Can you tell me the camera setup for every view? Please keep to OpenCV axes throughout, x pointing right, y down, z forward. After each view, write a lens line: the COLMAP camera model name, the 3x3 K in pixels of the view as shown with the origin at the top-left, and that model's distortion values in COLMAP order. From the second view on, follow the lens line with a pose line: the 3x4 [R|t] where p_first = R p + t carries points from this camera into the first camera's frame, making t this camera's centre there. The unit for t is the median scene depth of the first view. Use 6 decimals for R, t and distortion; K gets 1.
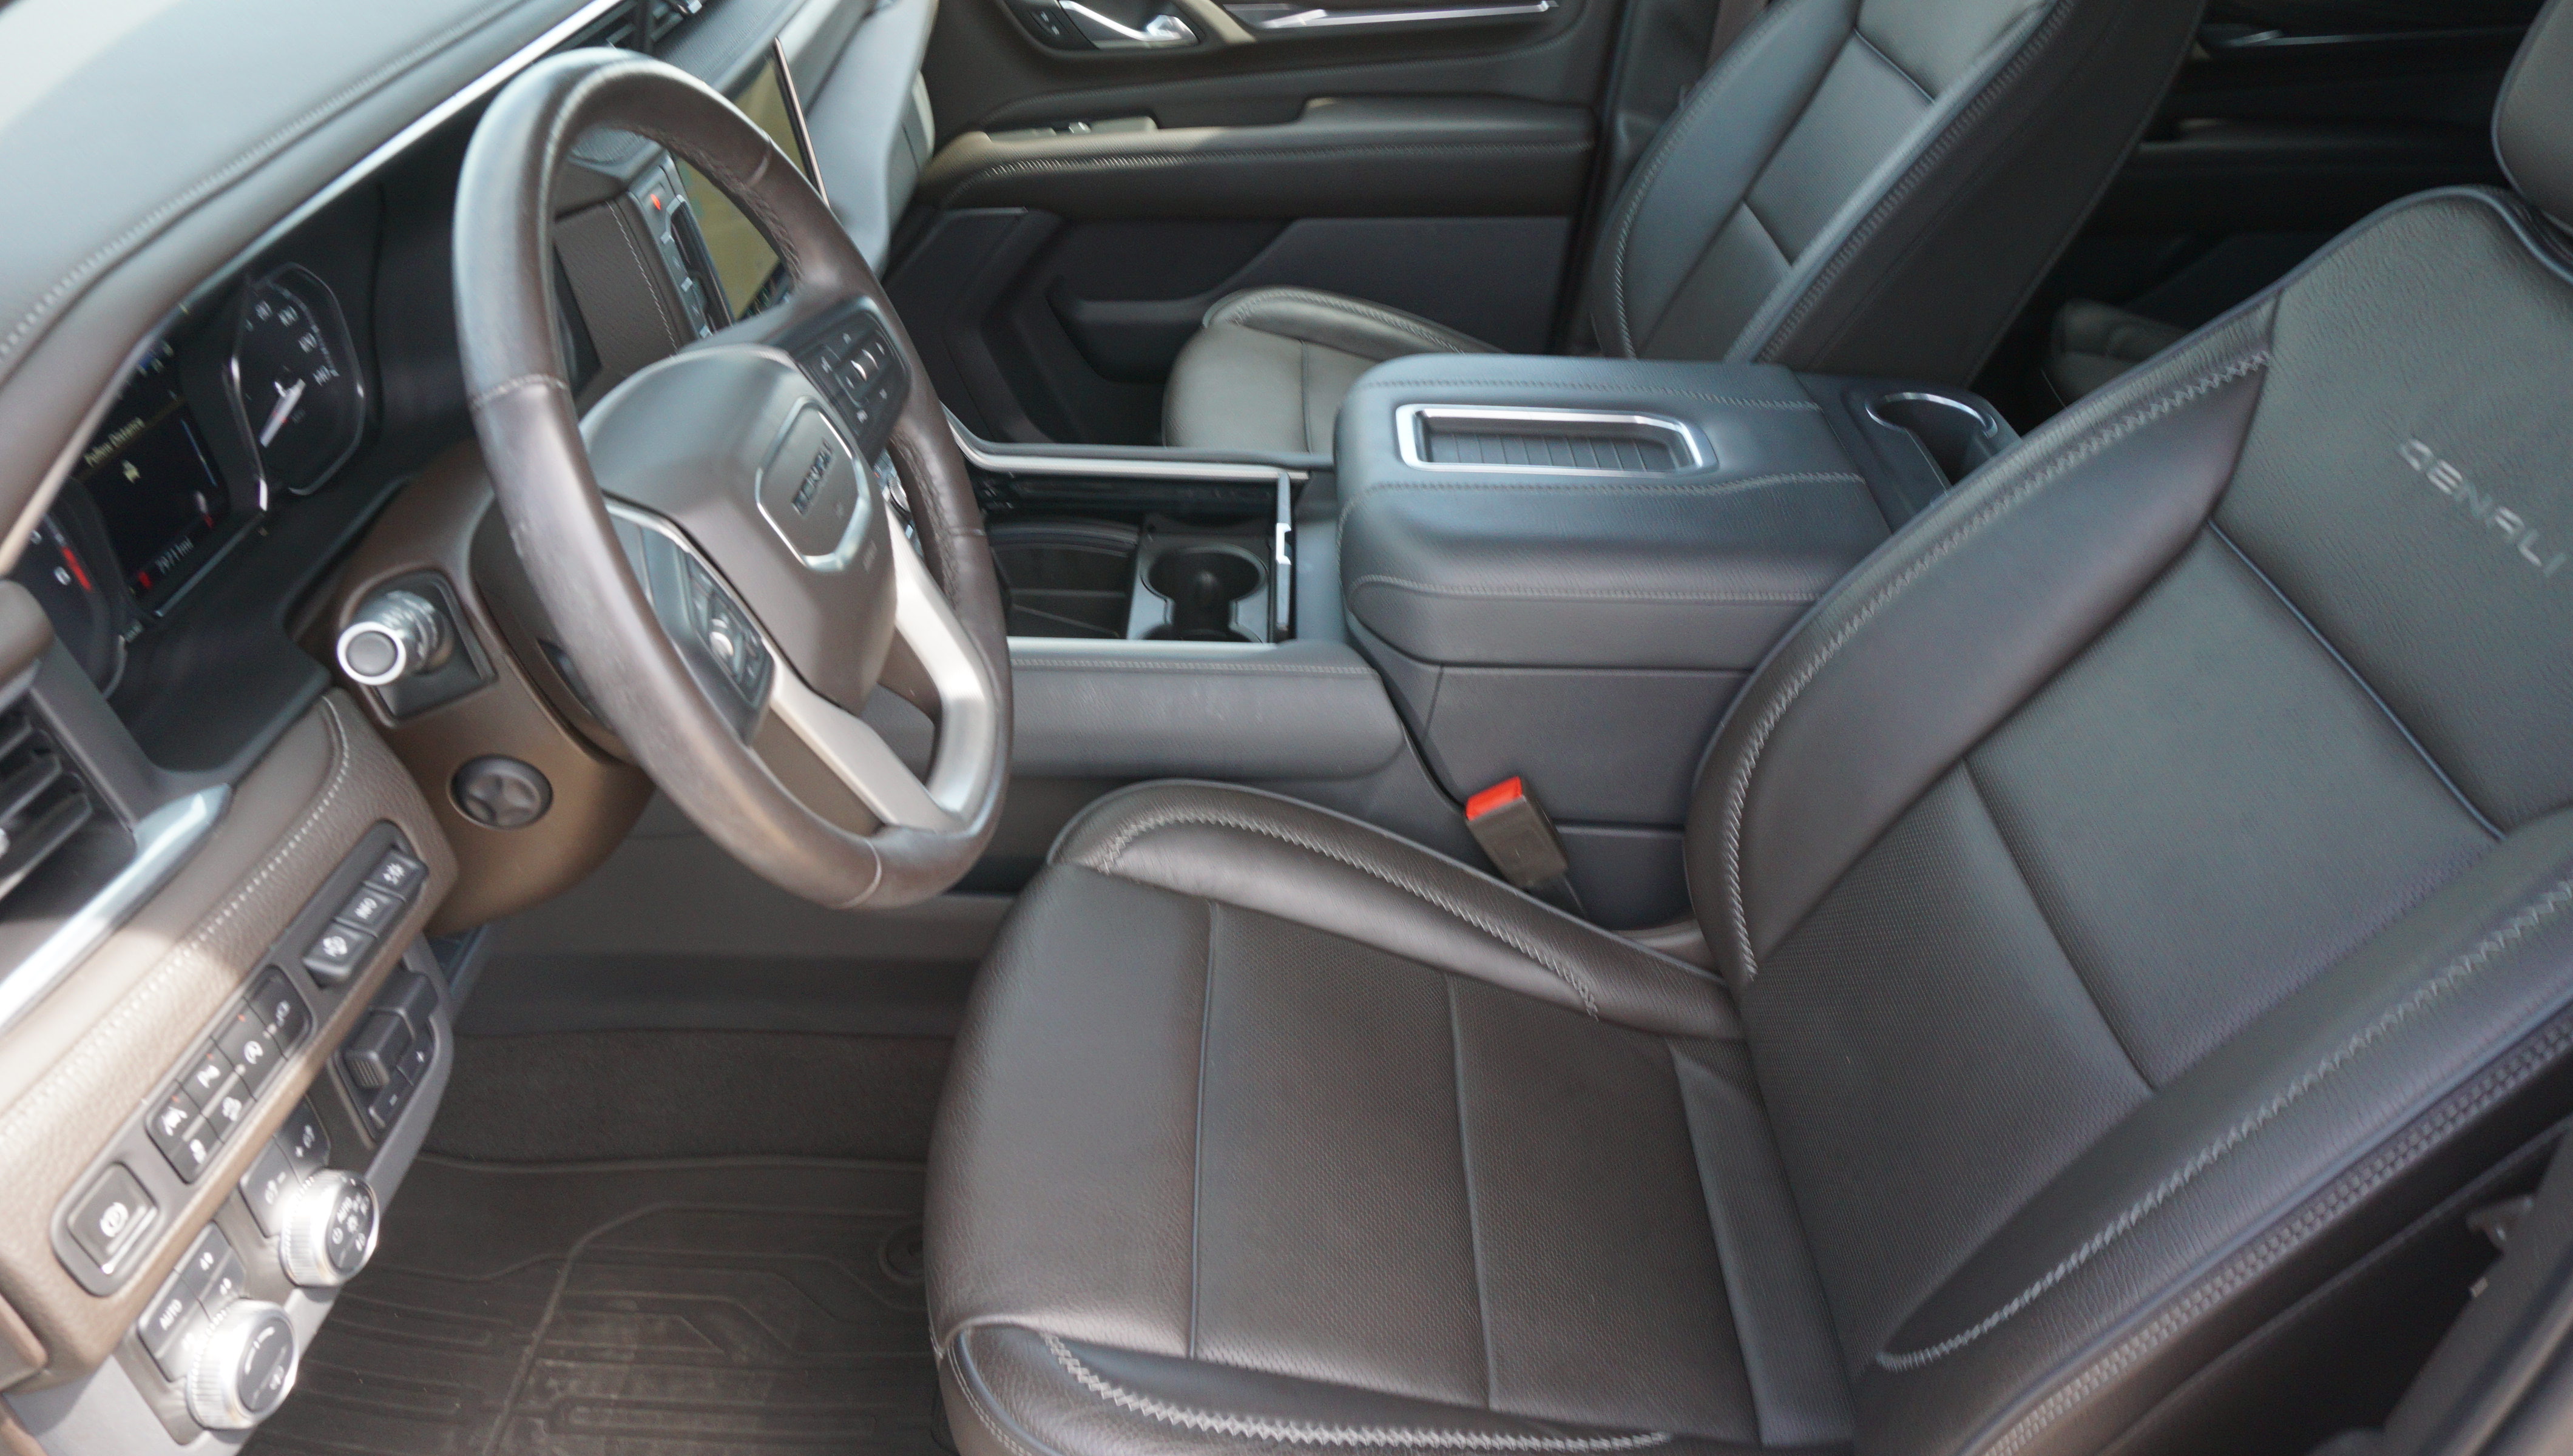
lens RADIAL K [[1699.1, 0, 1291.3], [0, 1699.1, 736.4], [0, 0, 1]] dist [-0.064765, 0.045690]
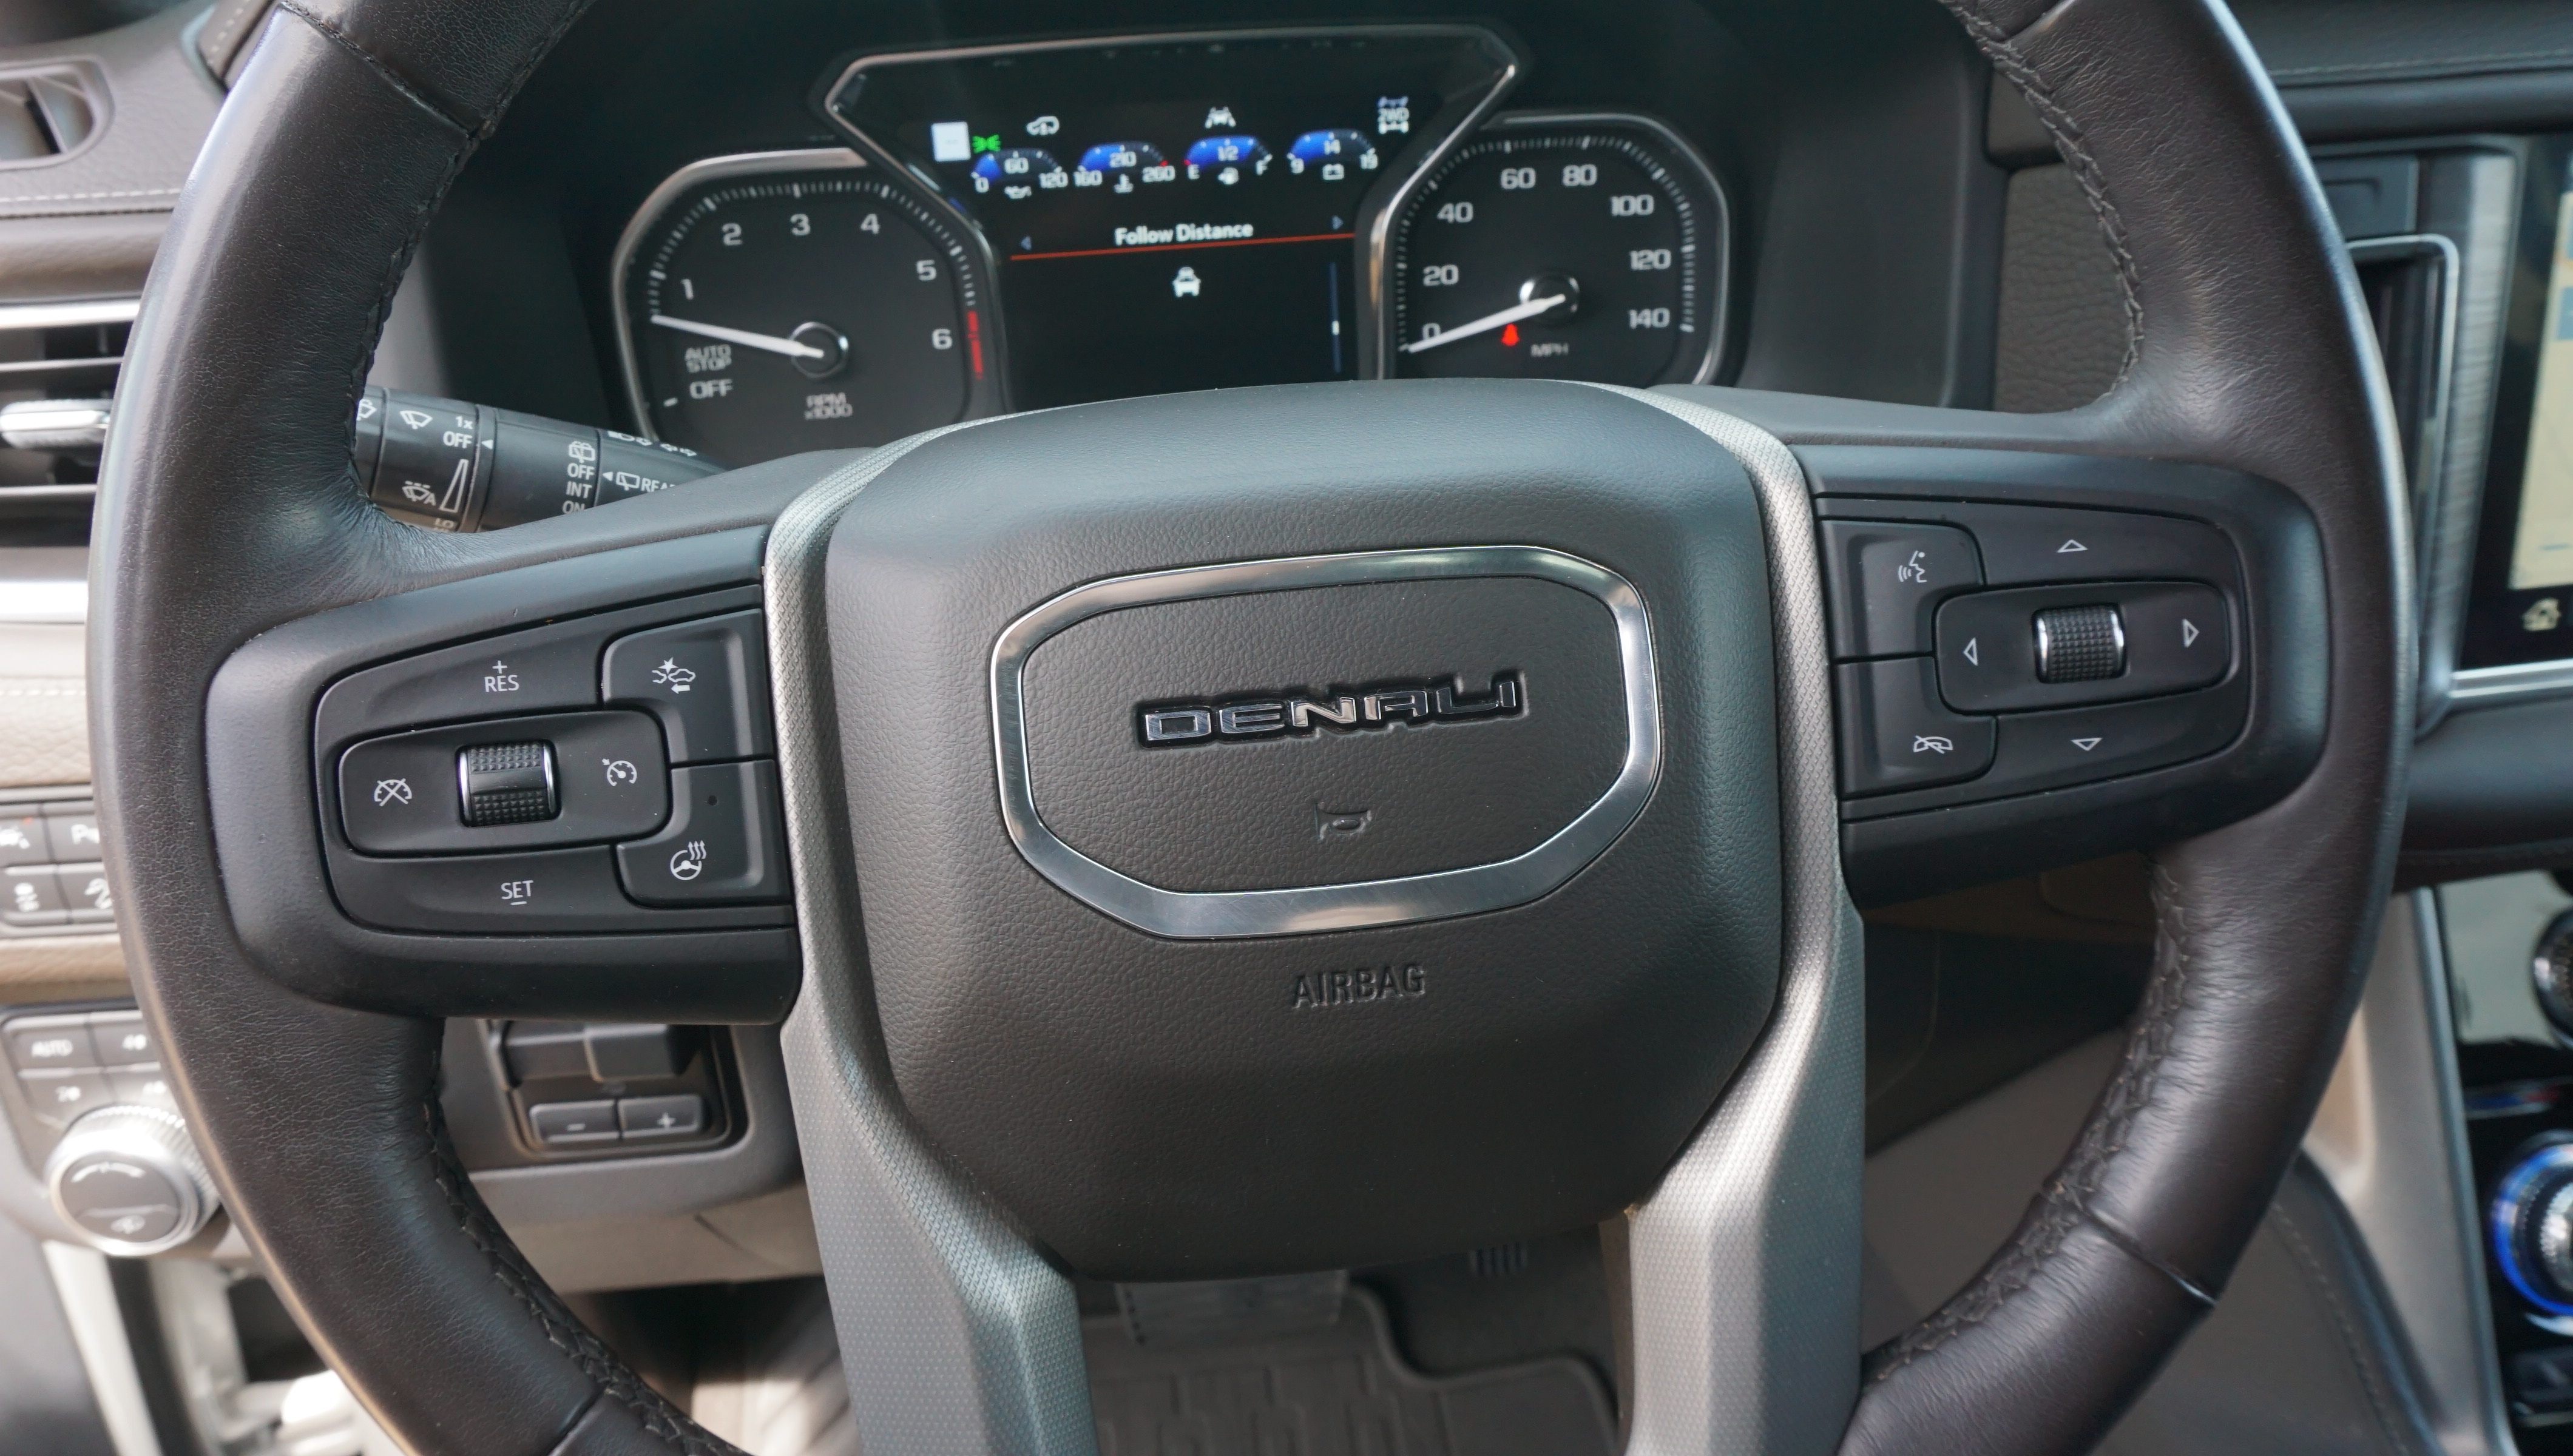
lens RADIAL K [[1748.1, 0, 1297.2], [0, 1748.1, 725.7], [0, 0, 1]] dist [-0.062450, 0.052006]
pose [[0.132477, 0.426642, -0.894666, 0.030643], [-0.537162, 0.789482, 0.296943, -0.164718], [0.833011, 0.441242, 0.333764, 0.558061]]
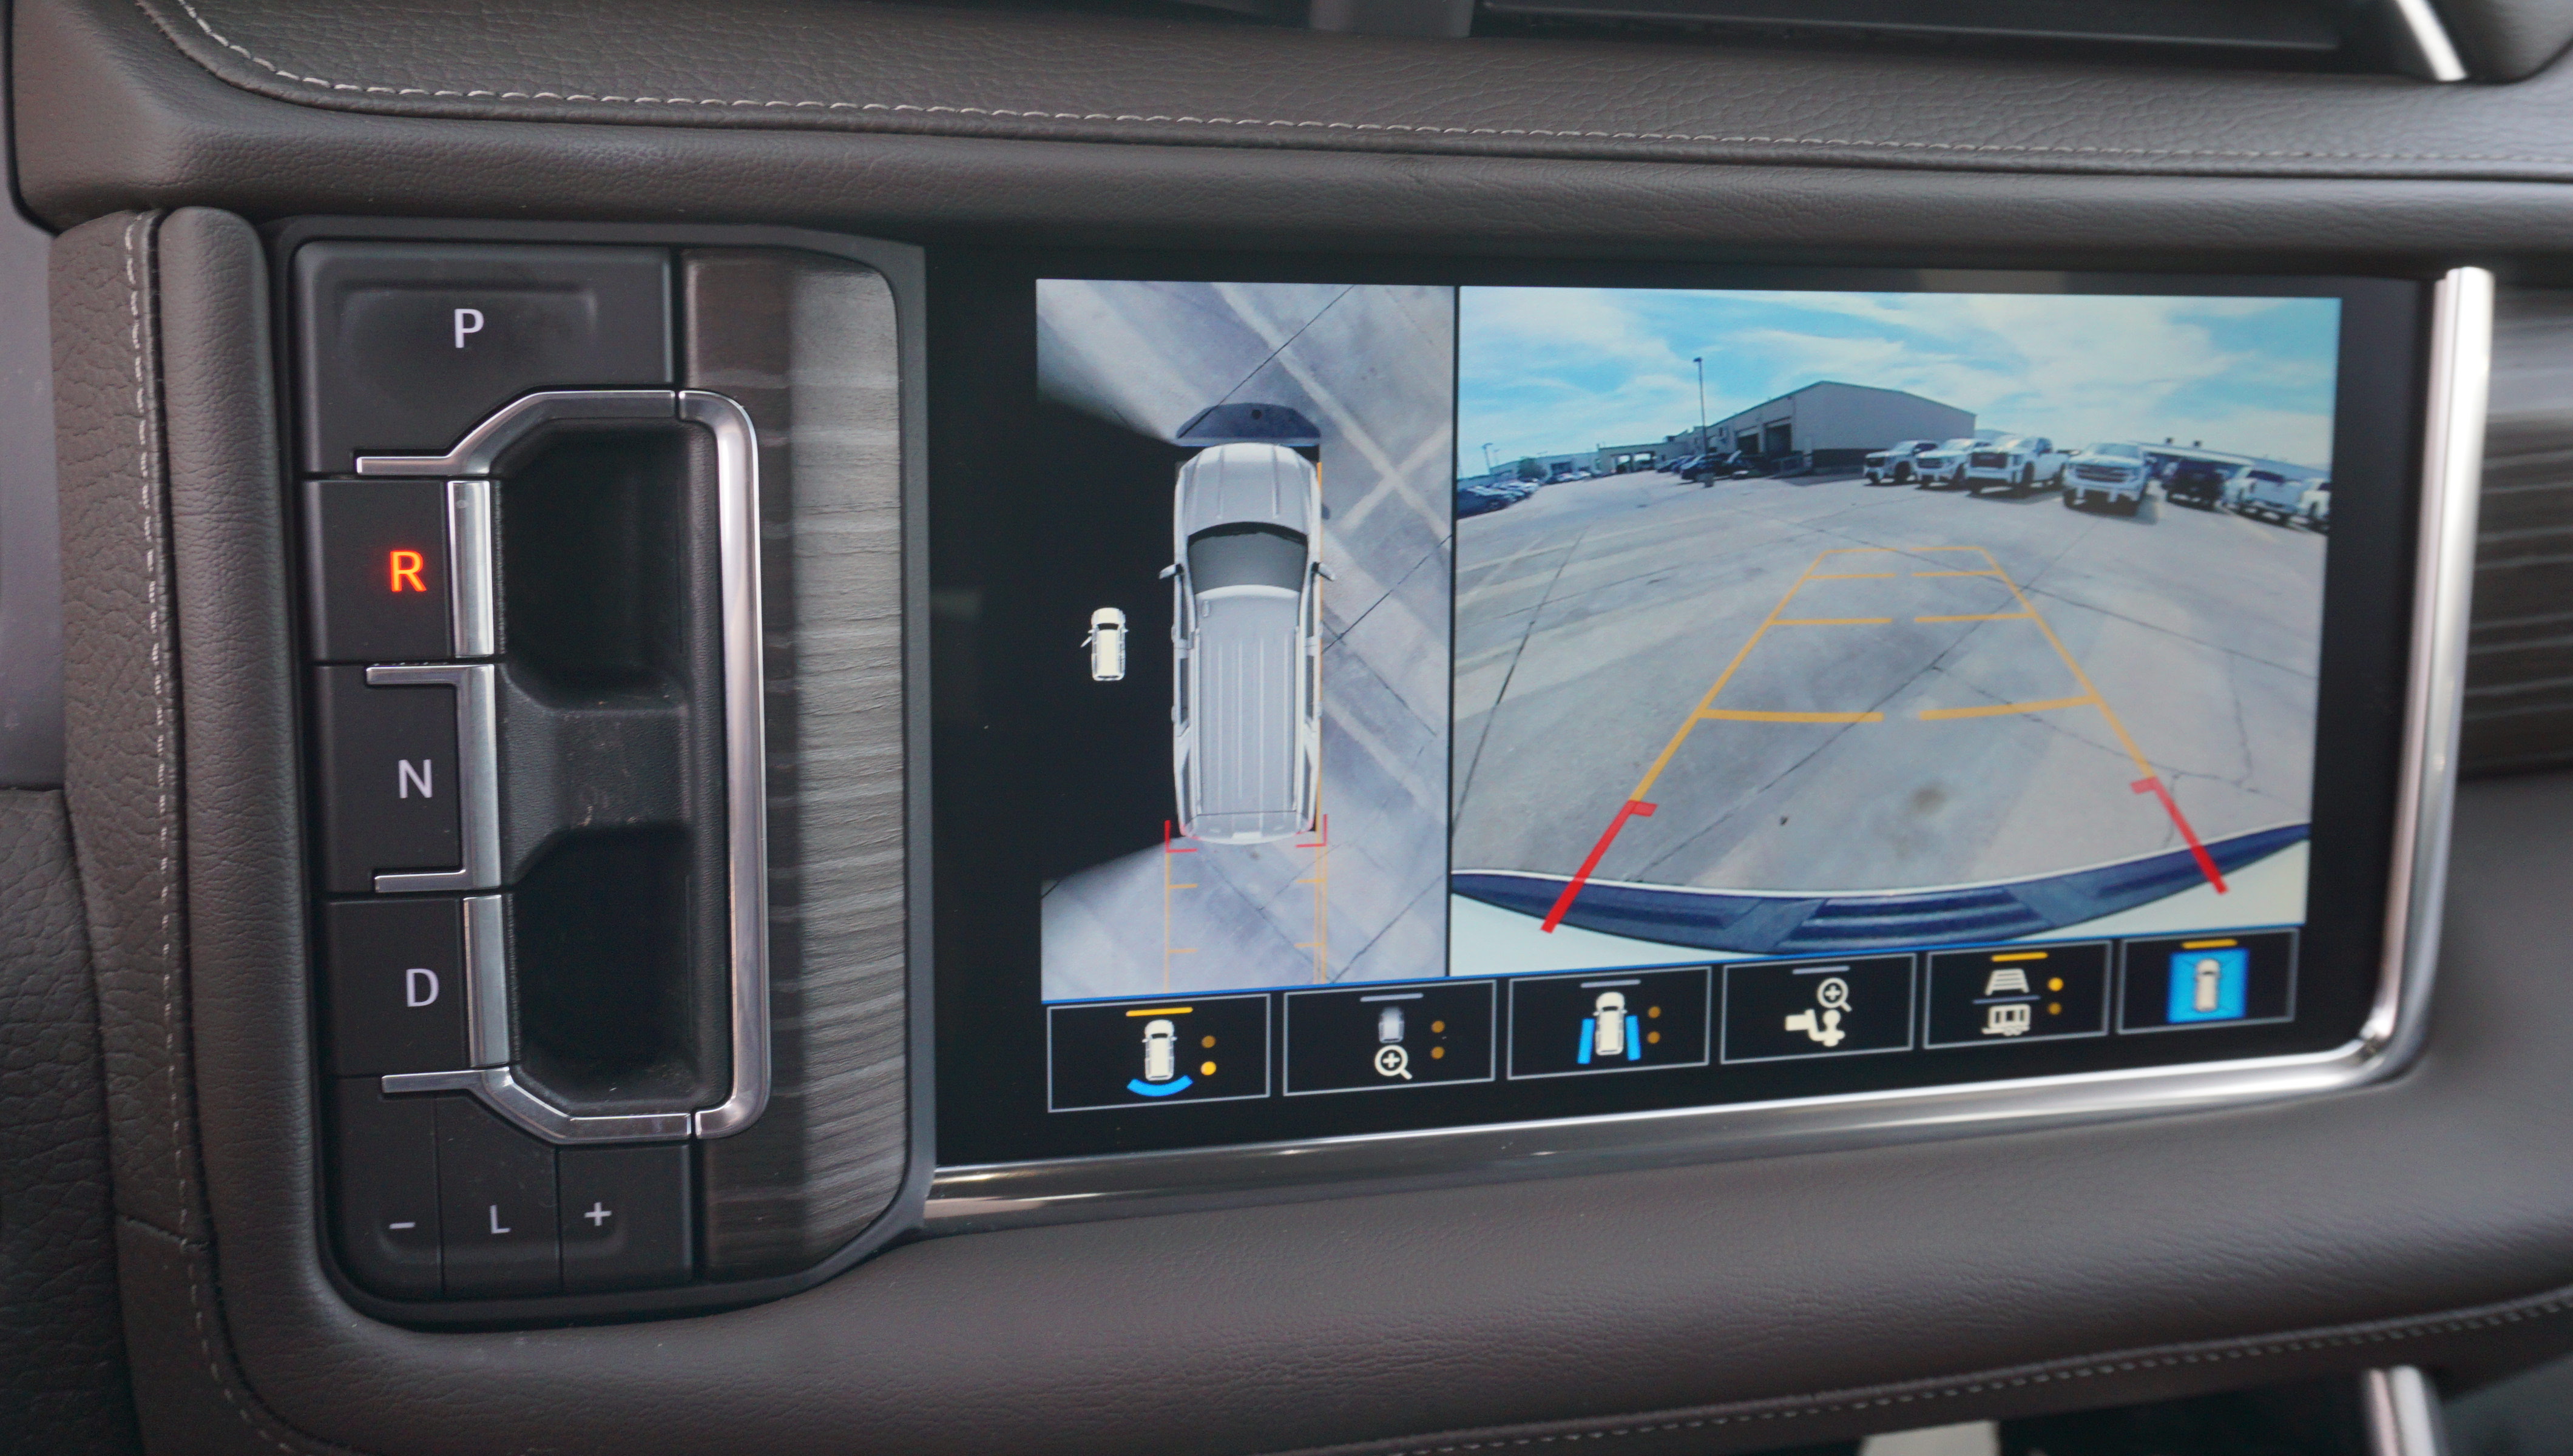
lens RADIAL K [[2571.3, 0, 1286.5], [0, 2571.3, 728.0], [0, 0, 1]] dist [-0.006699, 0.000604]
pose [[0.262799, 0.290463, -0.920091, 0.006500], [-0.601073, 0.795243, 0.079370, -0.300133], [0.754751, 0.532183, 0.383578, 0.787413]]
